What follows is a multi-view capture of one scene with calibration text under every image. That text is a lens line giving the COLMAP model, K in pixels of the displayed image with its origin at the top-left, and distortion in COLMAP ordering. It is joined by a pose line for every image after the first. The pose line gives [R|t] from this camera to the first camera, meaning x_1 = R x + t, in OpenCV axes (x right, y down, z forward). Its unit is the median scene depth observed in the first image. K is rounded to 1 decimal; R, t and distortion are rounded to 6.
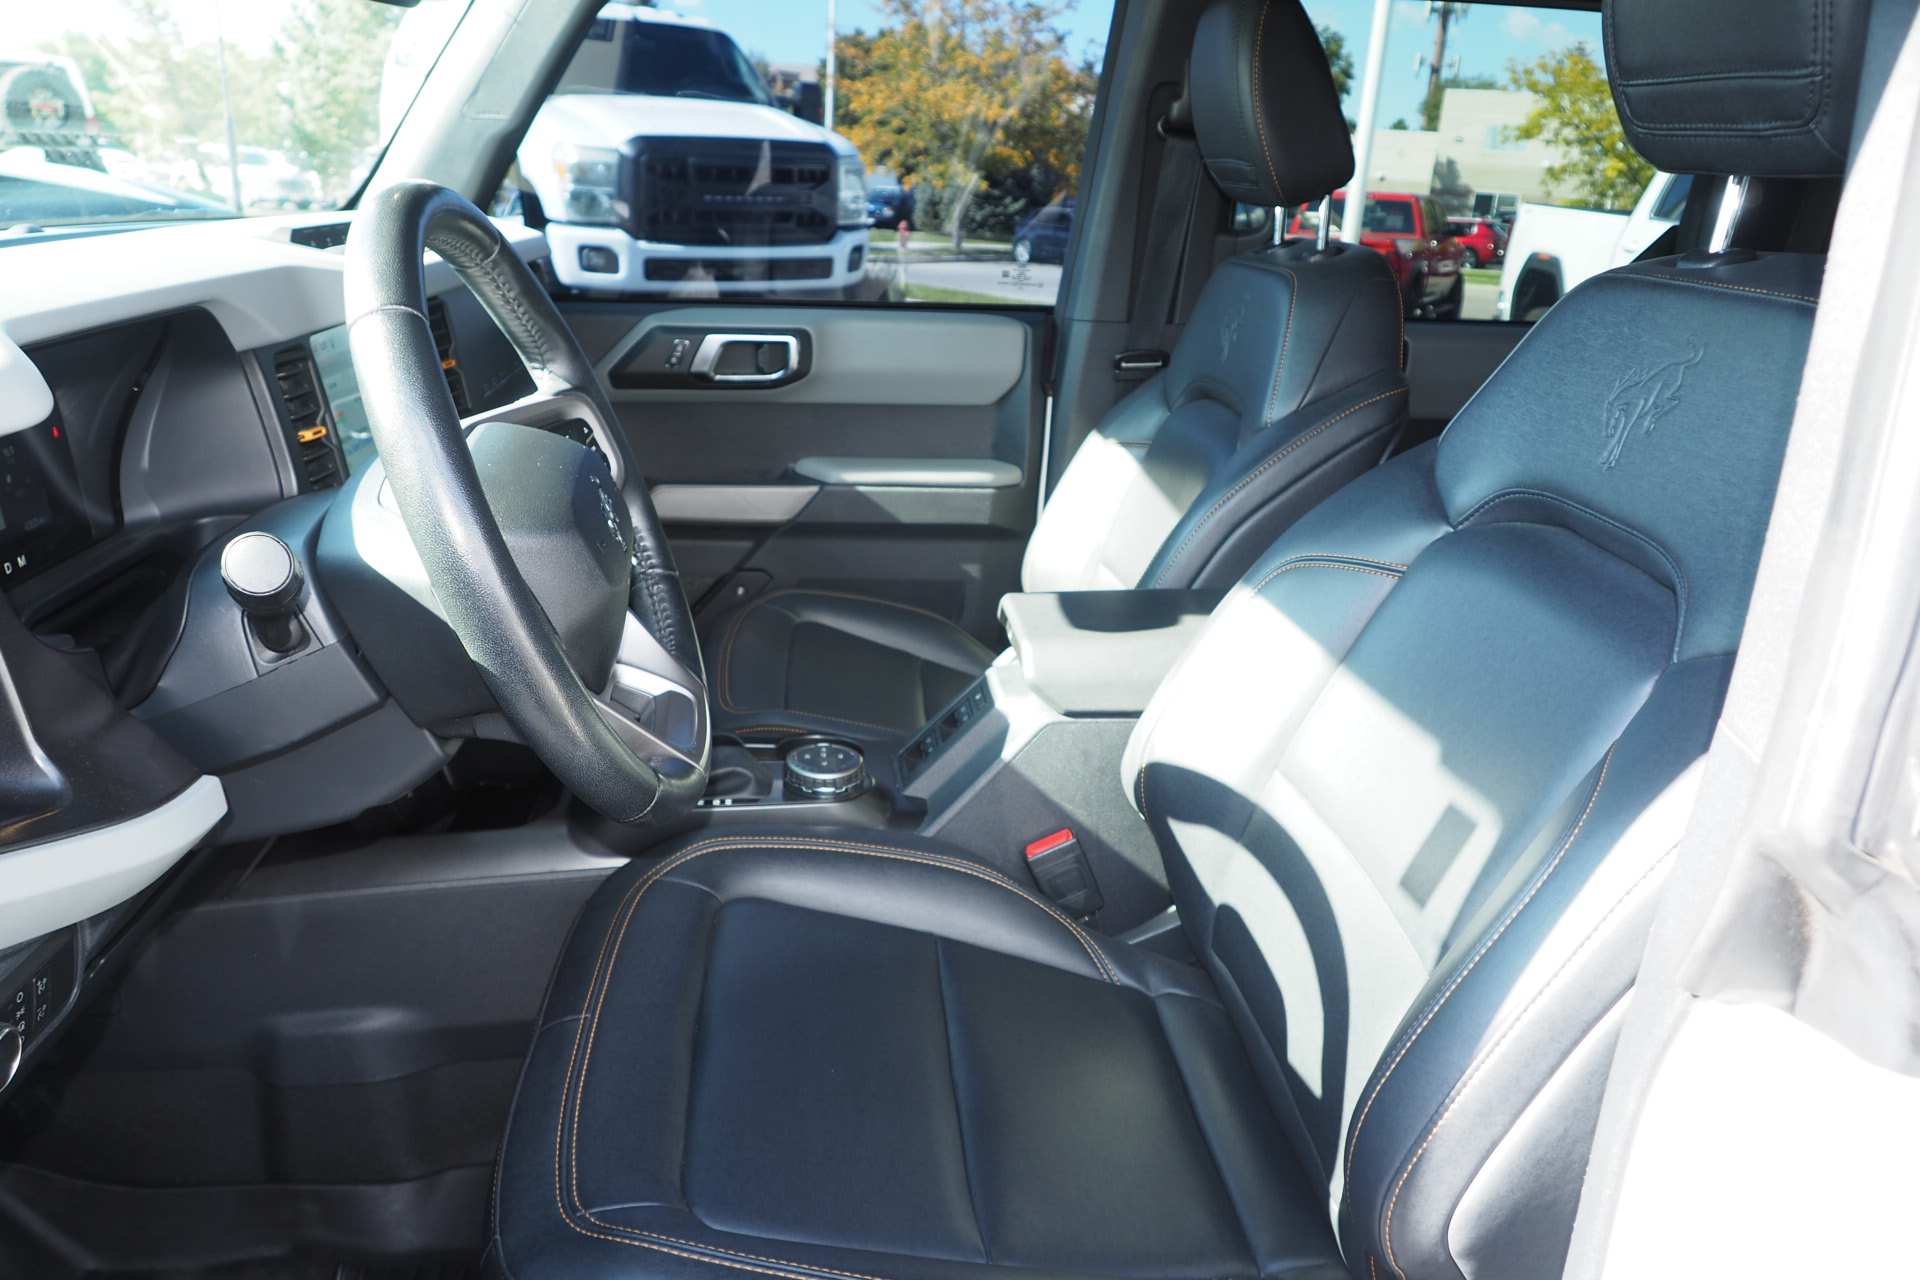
lens RADIAL K [[1378.6, 0, 962.3], [0, 1378.6, 649.8], [0, 0, 1]] dist [-0.031975, 0.007649]
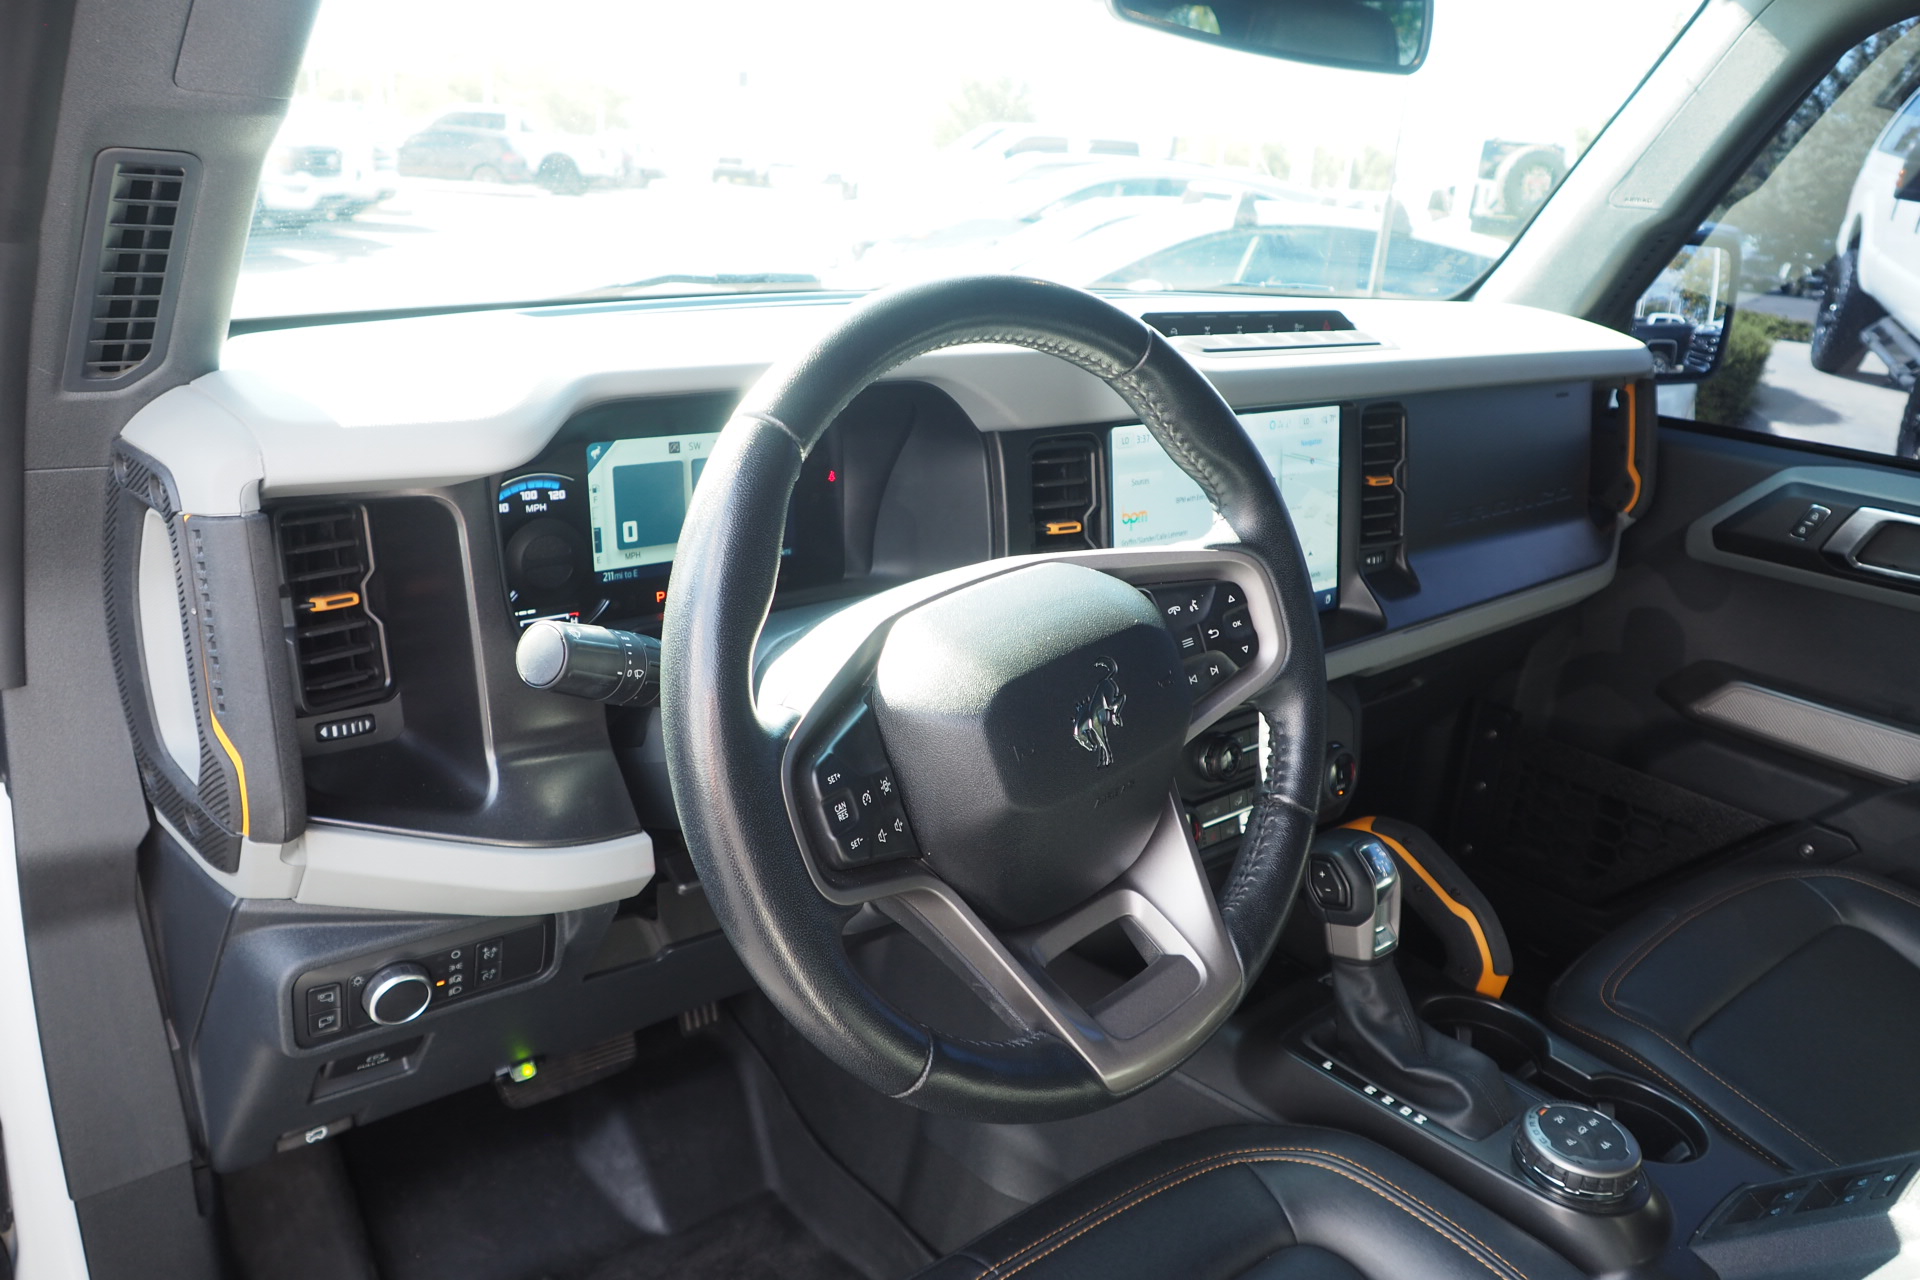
lens RADIAL K [[1378.6, 0, 958.5], [0, 1378.6, 635.4], [0, 0, 1]] dist [-0.031975, 0.007649]
pose [[0.561991, 0.267660, -0.782639, 0.129038], [-0.314193, 0.944354, 0.097352, -0.084391], [0.765146, 0.191189, 0.614816, 0.203097]]
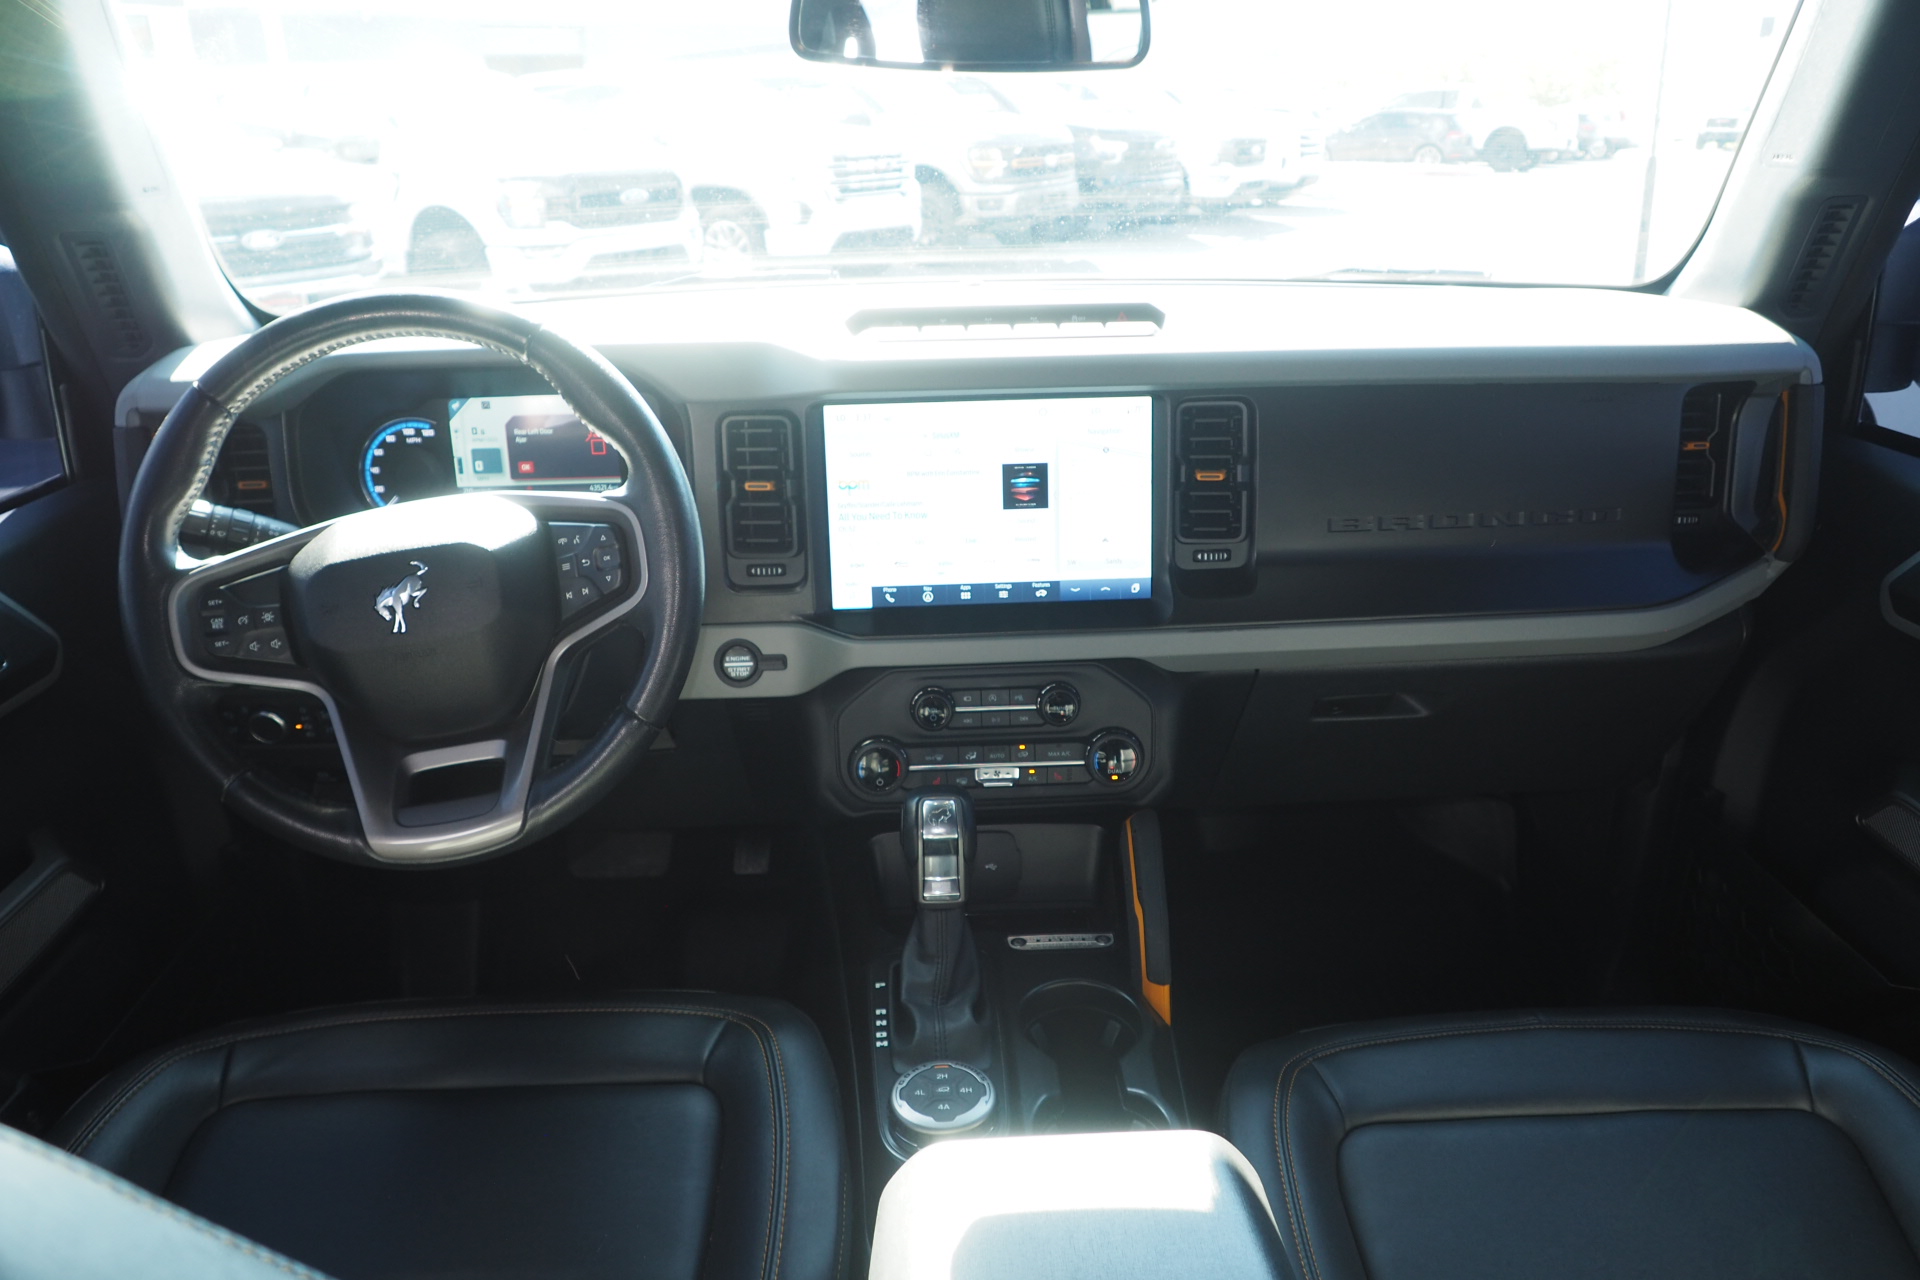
lens RADIAL K [[1378.6, 0, 966.4], [0, 1378.6, 636.7], [0, 0, 1]] dist [-0.031975, 0.007649]
pose [[-0.052064, 0.320185, -0.945923, 0.332519], [-0.318564, 0.892397, 0.319601, -0.242744], [0.946470, 0.317977, 0.055537, 0.590994]]
